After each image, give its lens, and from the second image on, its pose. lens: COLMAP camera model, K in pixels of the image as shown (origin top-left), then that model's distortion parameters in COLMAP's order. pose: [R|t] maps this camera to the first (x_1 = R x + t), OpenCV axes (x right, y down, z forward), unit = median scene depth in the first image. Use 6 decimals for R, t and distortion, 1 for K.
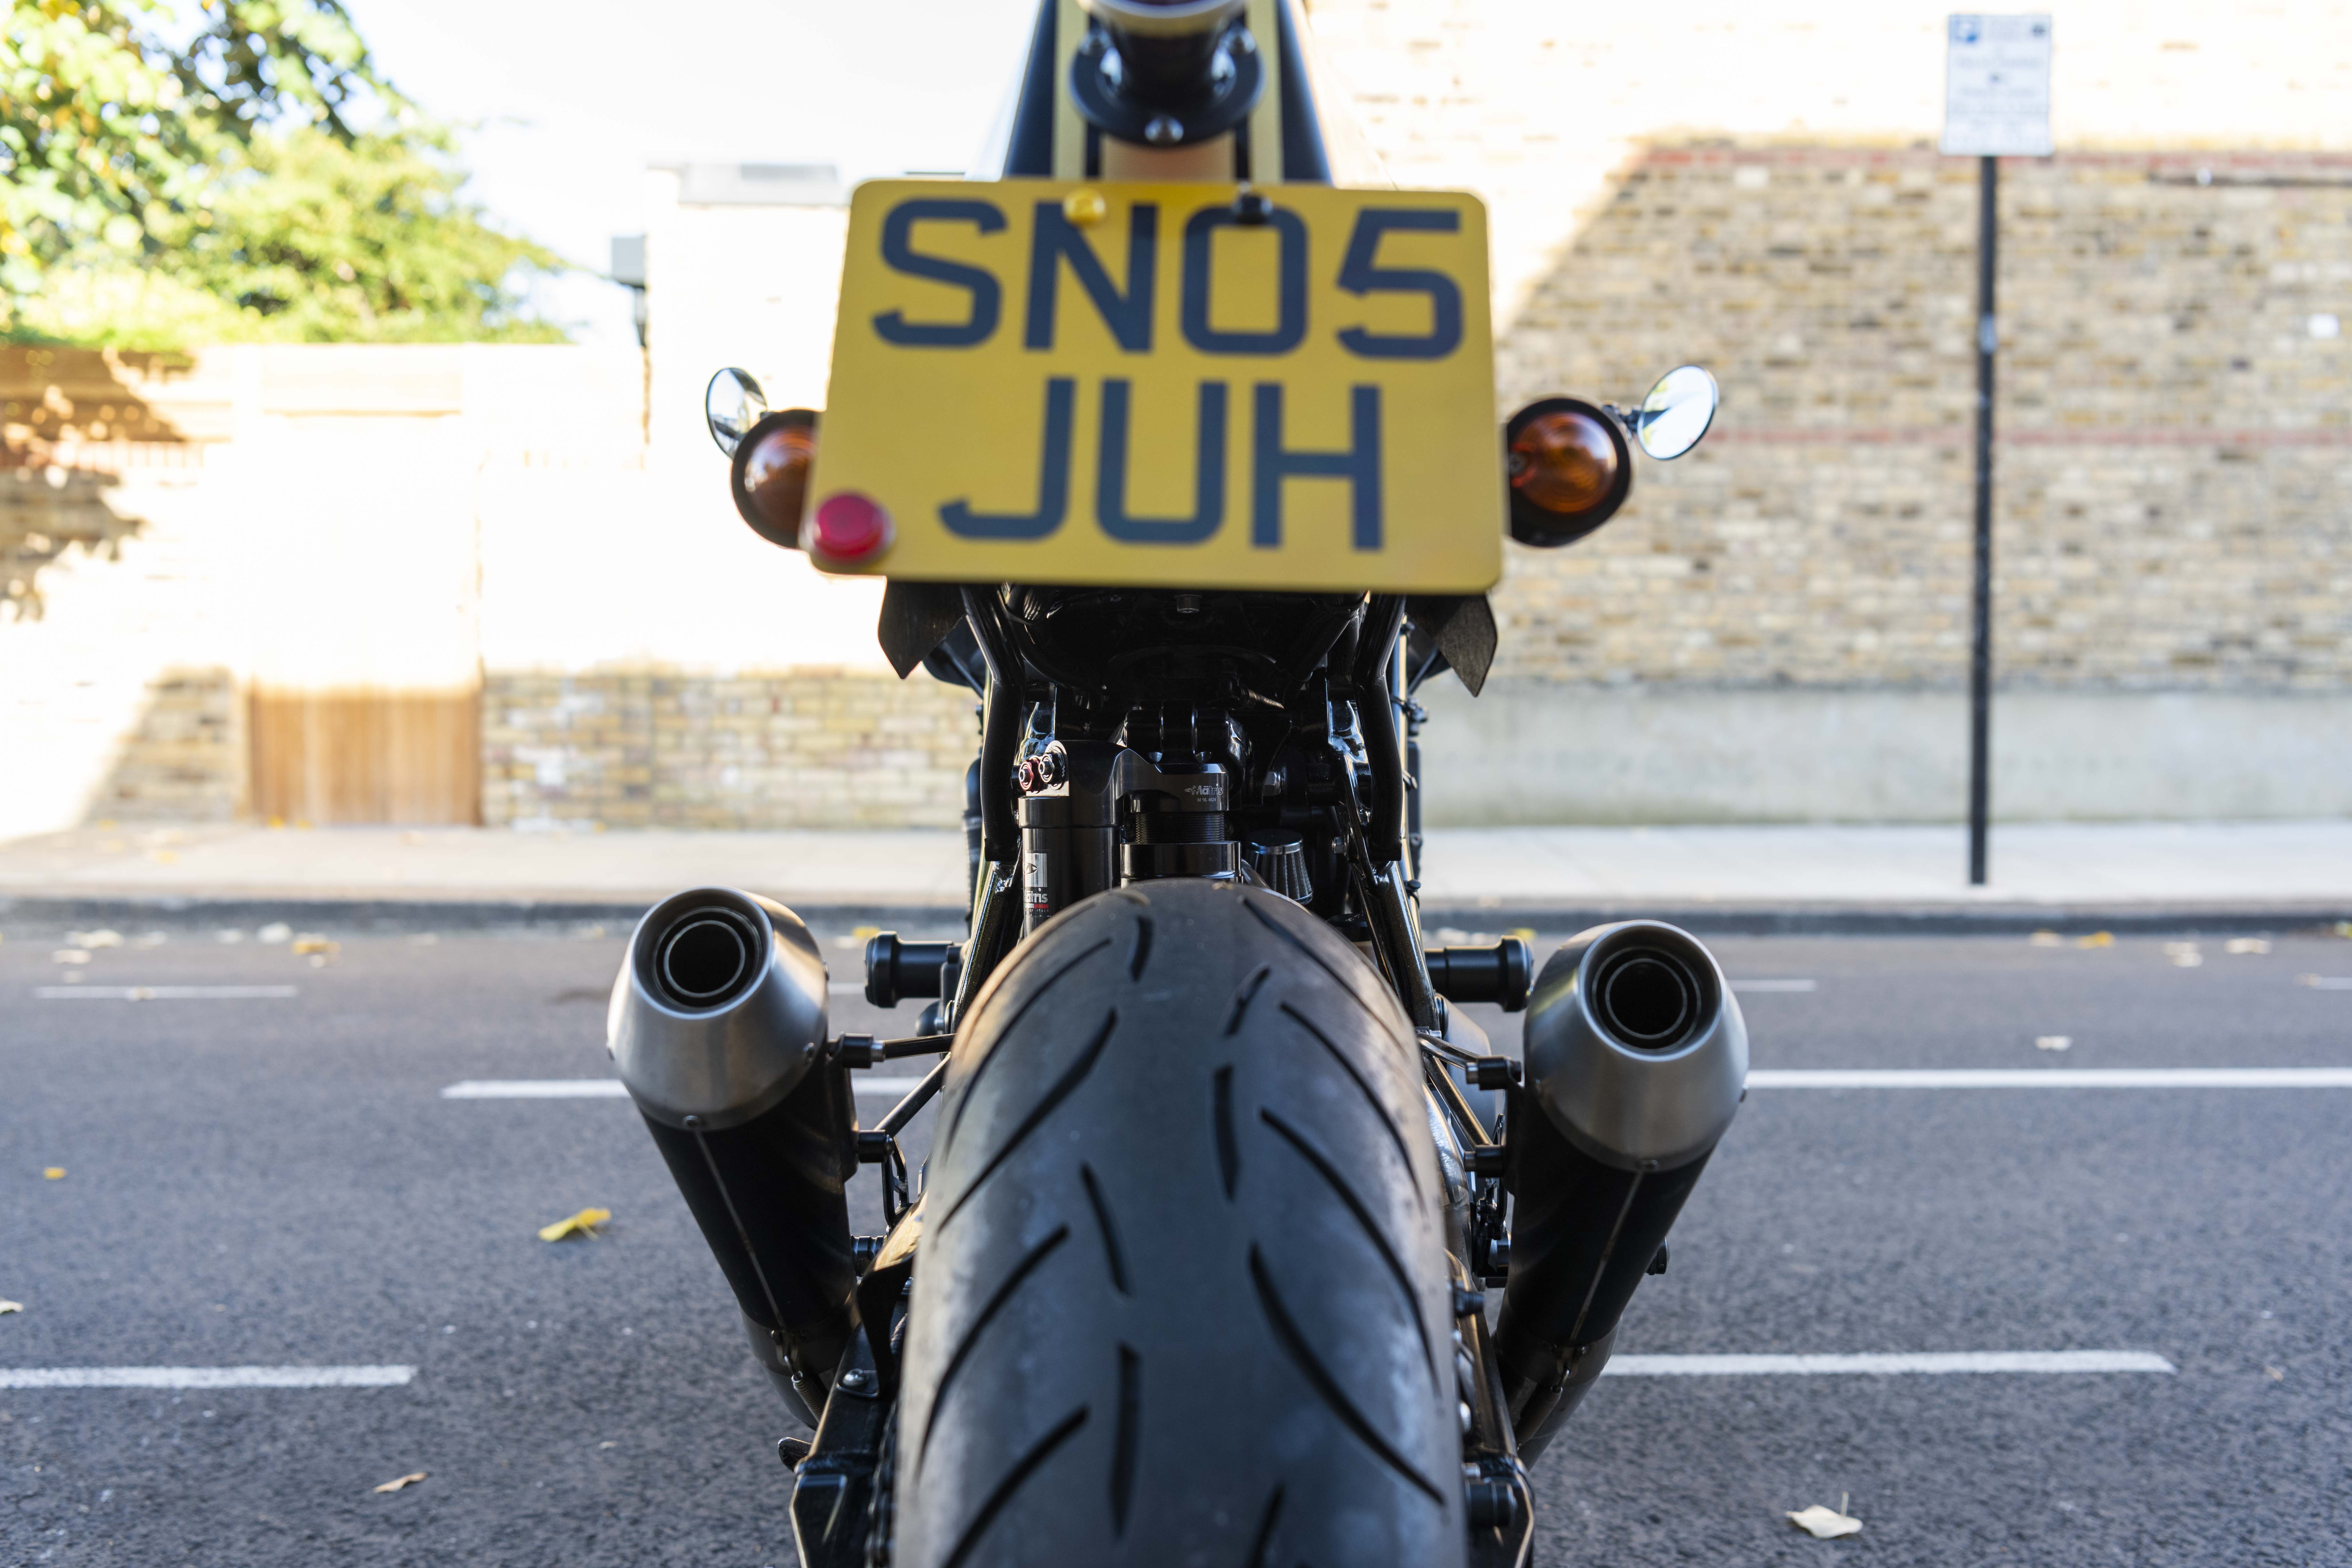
lens RADIAL K [[2301.3, 0, 1176.1], [0, 2301.3, 782.6], [0, 0, 1]] dist [0.009257, 0.000000]
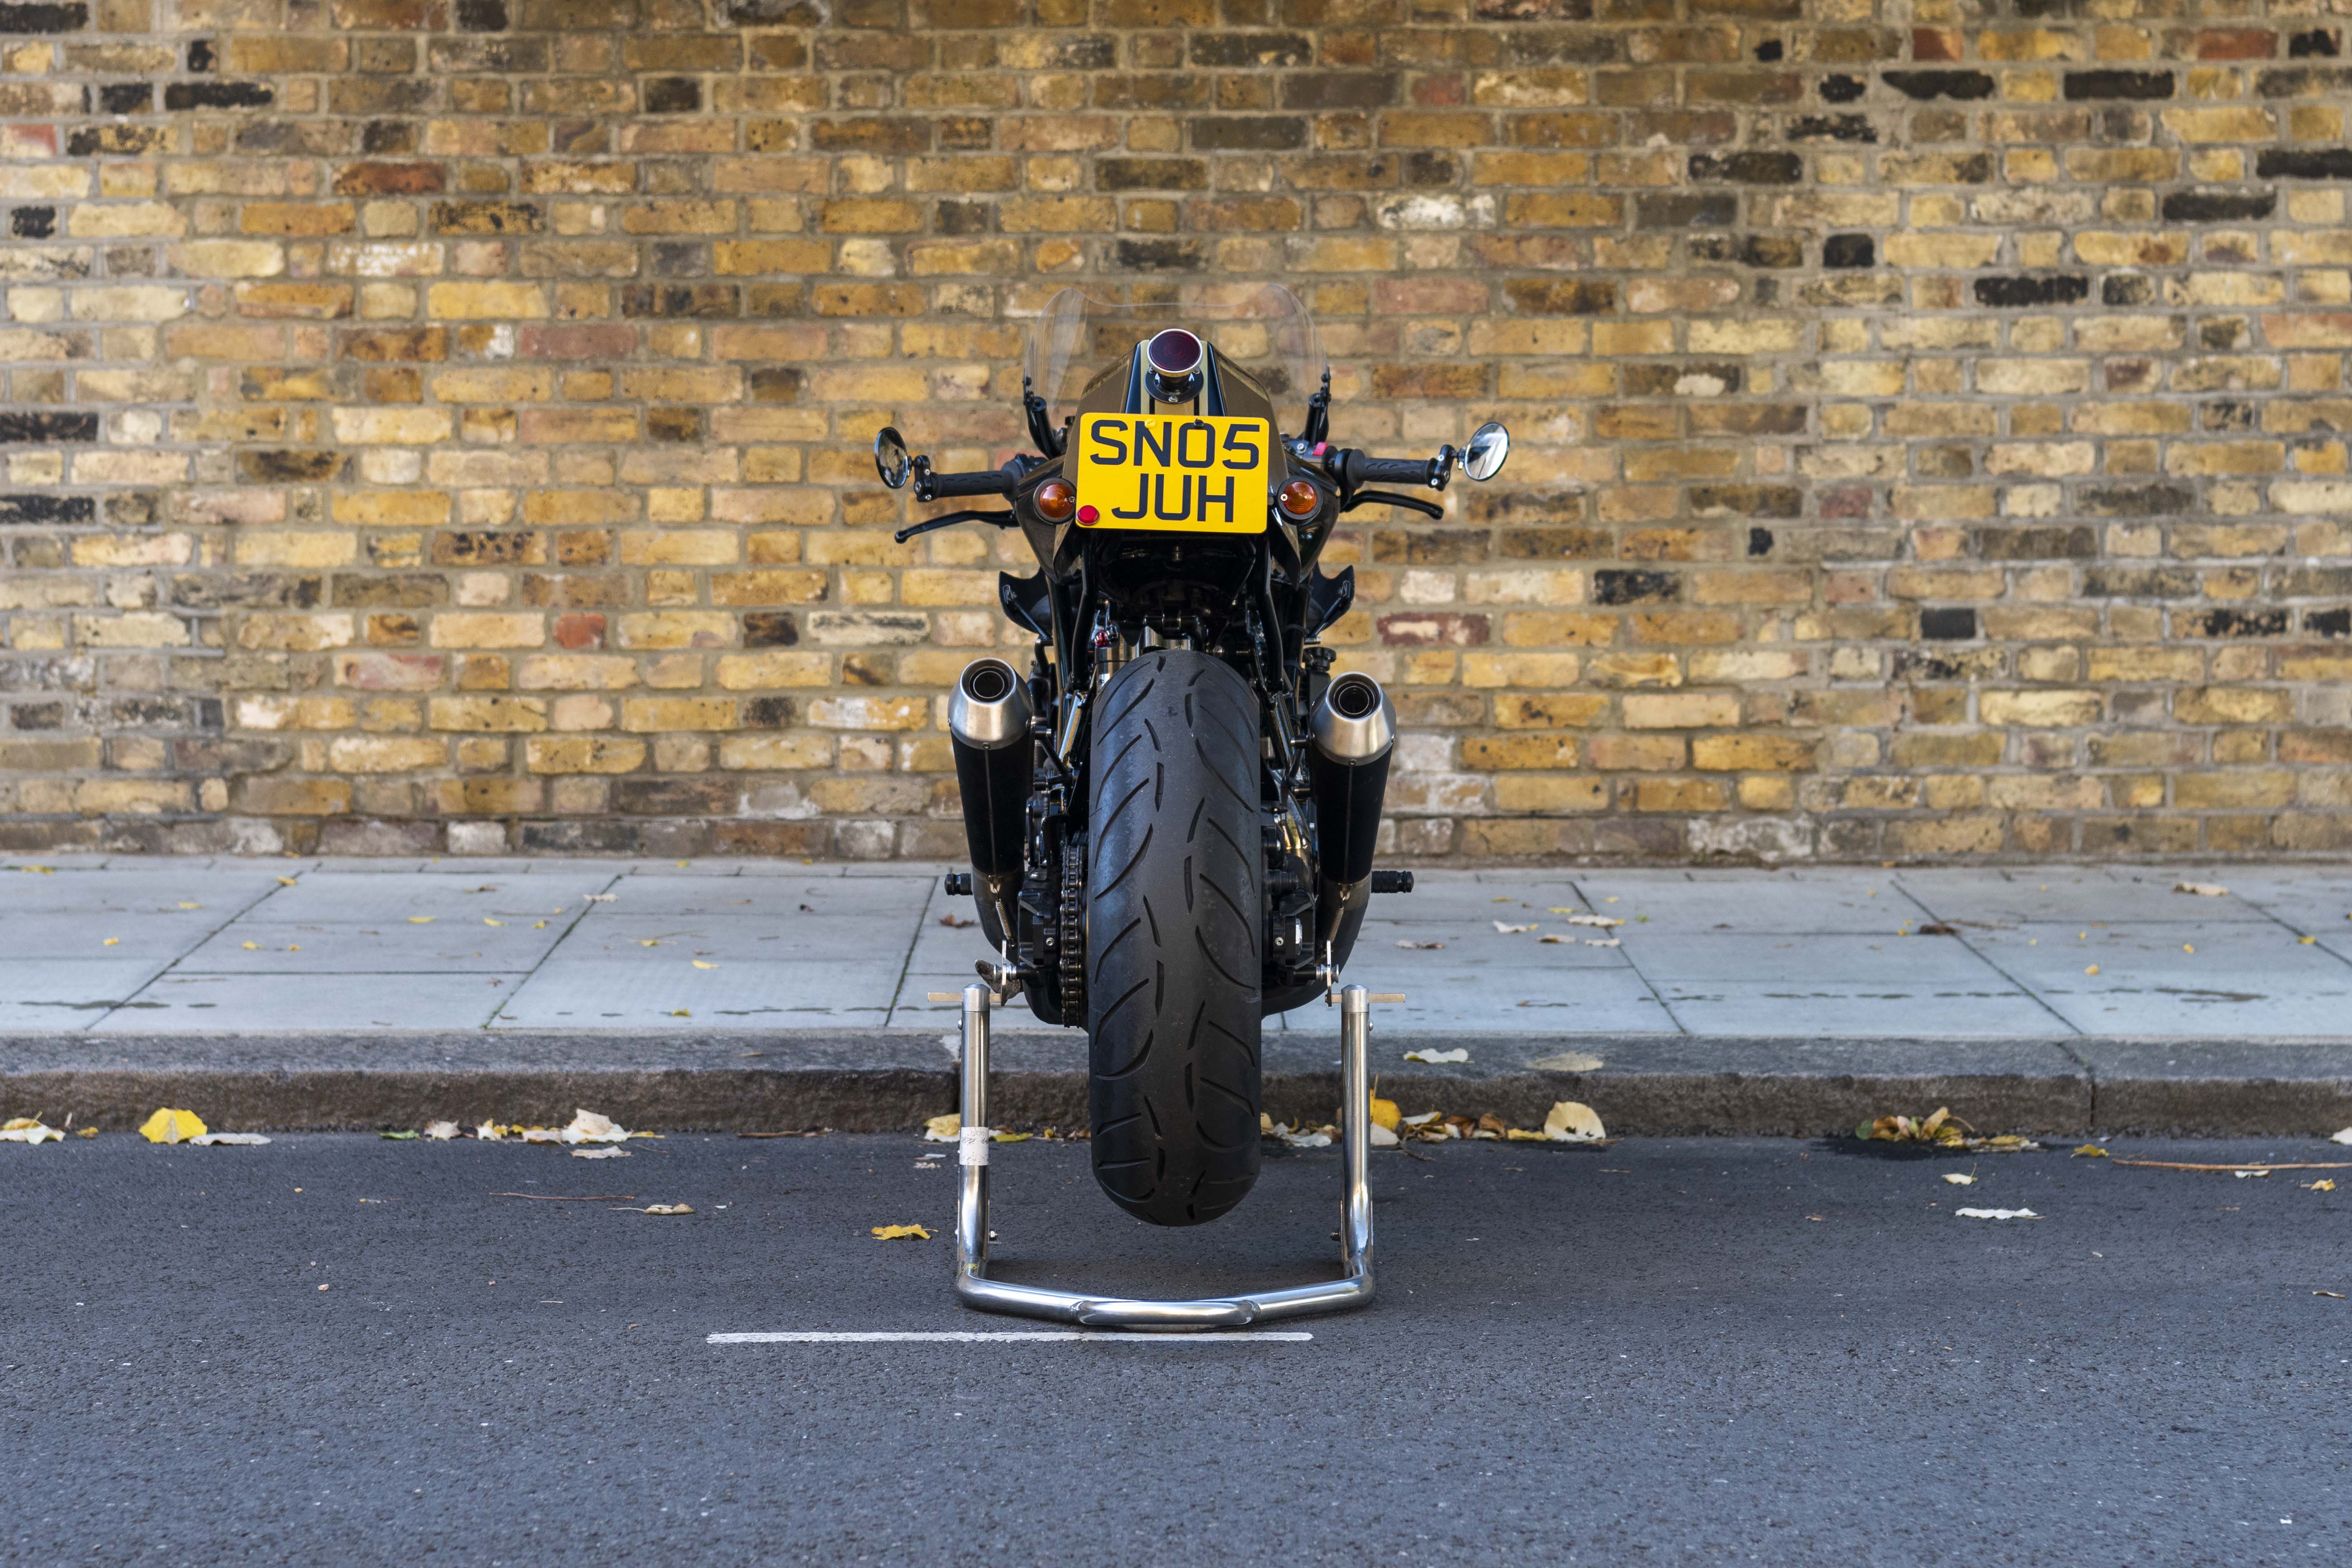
lens RADIAL K [[4203.4, 0, 1137.9], [0, 4203.4, 770.0], [0, 0, 1]] dist [0.020323, 0.000000]
pose [[0.999974, 0.007053, 0.001259, -0.064386], [-0.006964, 0.998168, -0.060098, 0.661778], [-0.001681, 0.060088, 0.998192, -5.378287]]
